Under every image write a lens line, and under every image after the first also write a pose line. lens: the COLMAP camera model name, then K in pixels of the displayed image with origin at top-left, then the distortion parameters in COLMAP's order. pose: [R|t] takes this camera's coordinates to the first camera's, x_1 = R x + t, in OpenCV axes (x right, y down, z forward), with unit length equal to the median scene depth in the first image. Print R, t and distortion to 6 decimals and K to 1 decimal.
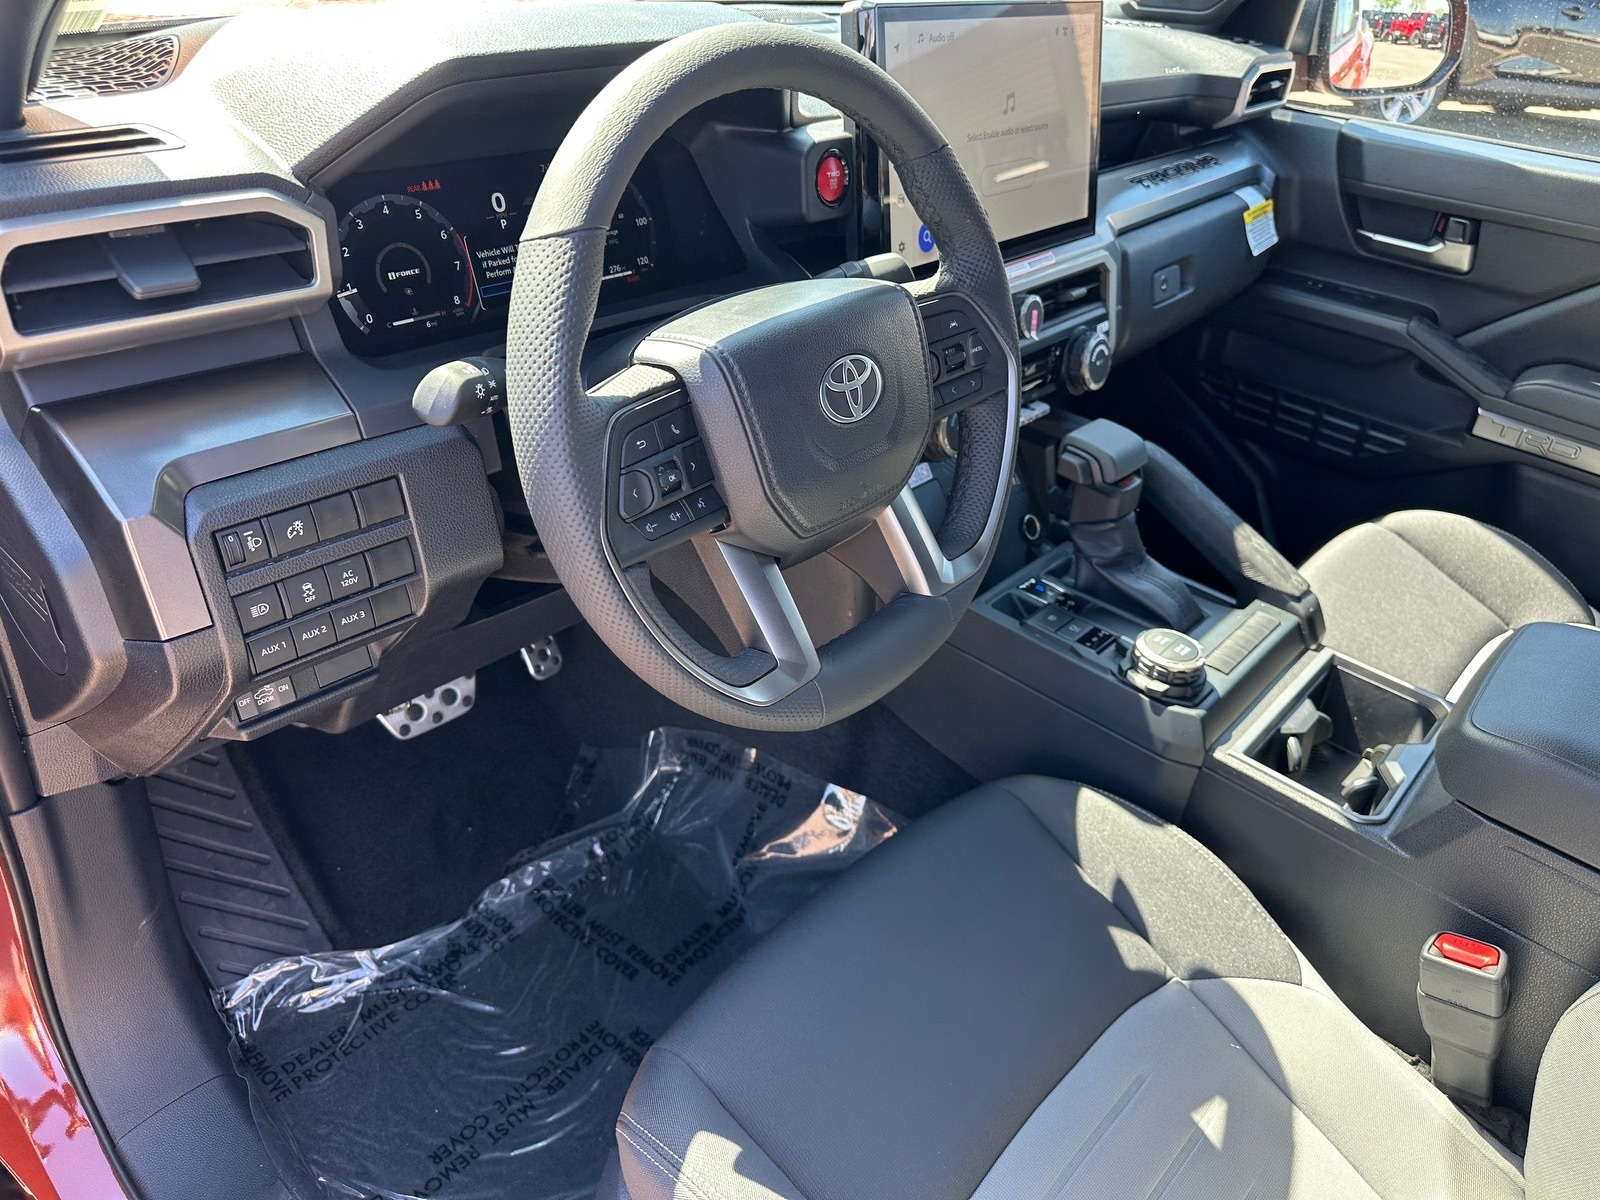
lens RADIAL K [[1143.7, 0, 798.3], [0, 1143.7, 591.8], [0, 0, 1]] dist [0.023213, -0.046485]
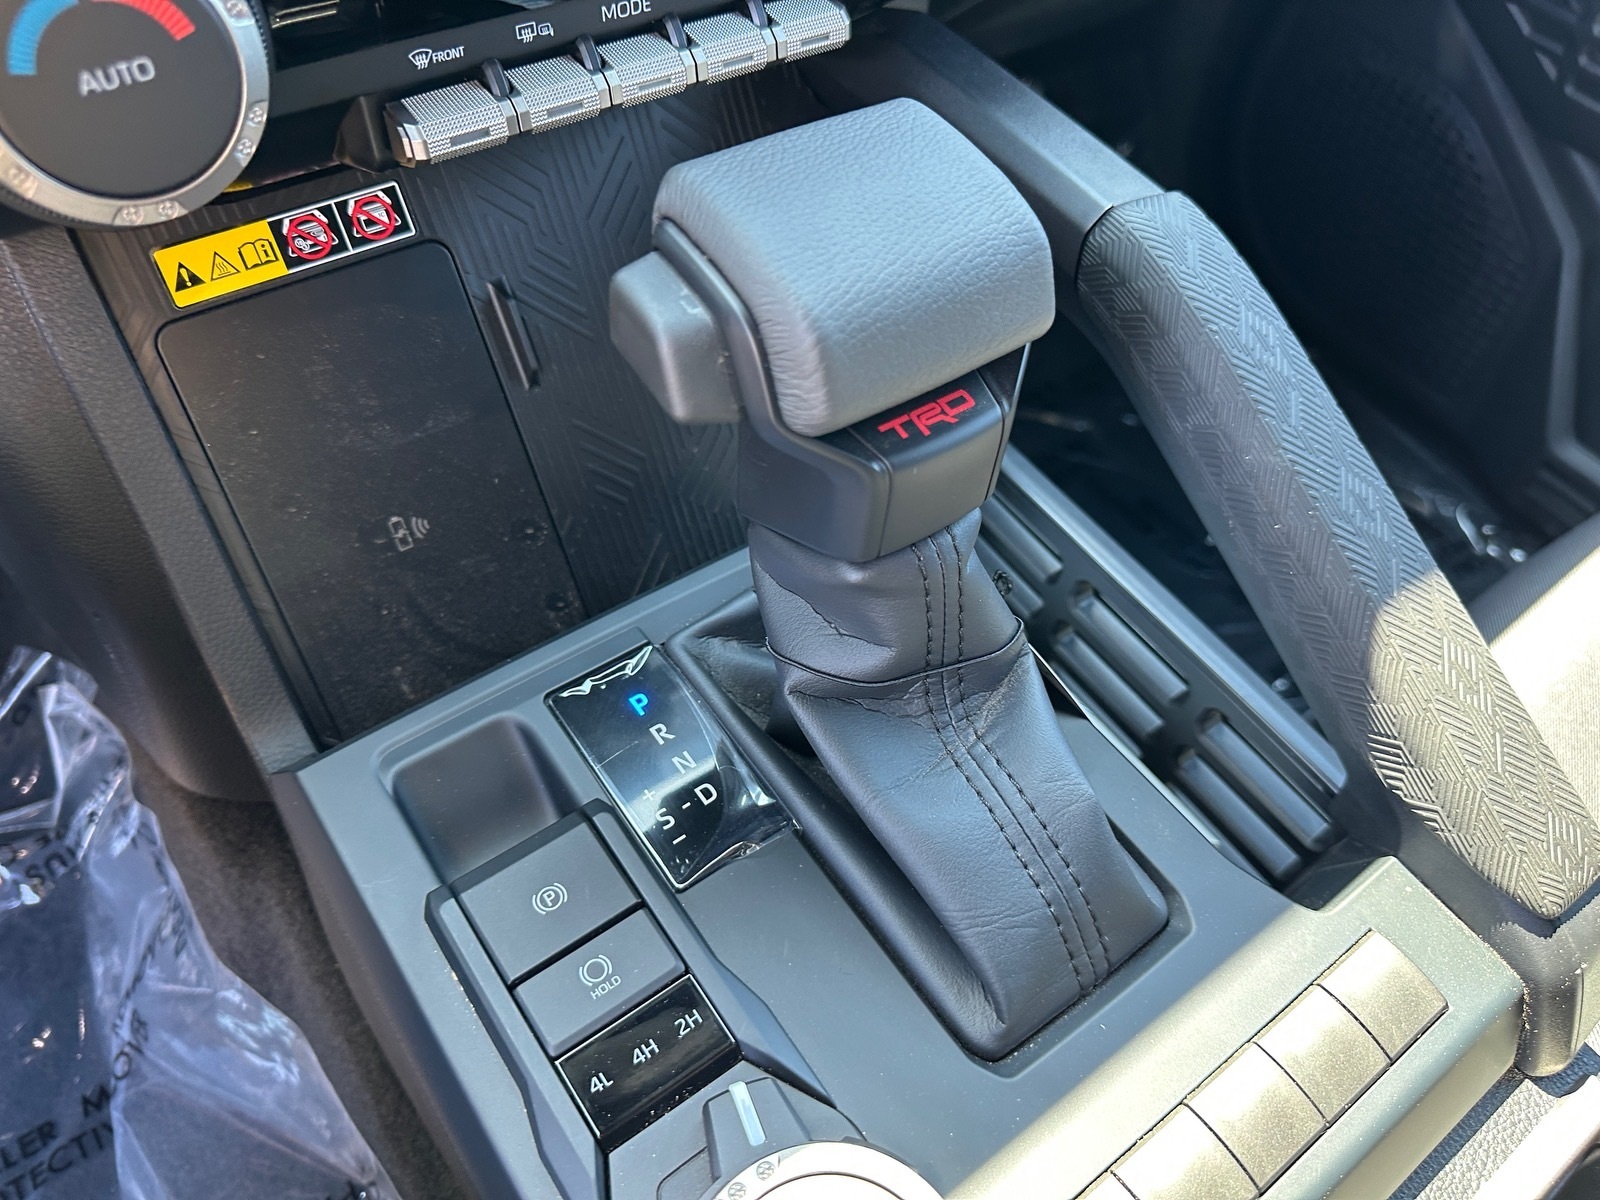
lens RADIAL K [[1143.7, 0, 807.8], [0, 1143.7, 610.4], [0, 0, 1]] dist [0.023213, -0.046485]
pose [[0.977534, 0.166911, -0.128719, 0.354800], [-0.115097, 0.934292, 0.337417, -0.157885], [0.176580, -0.315022, 0.932513, 0.909826]]
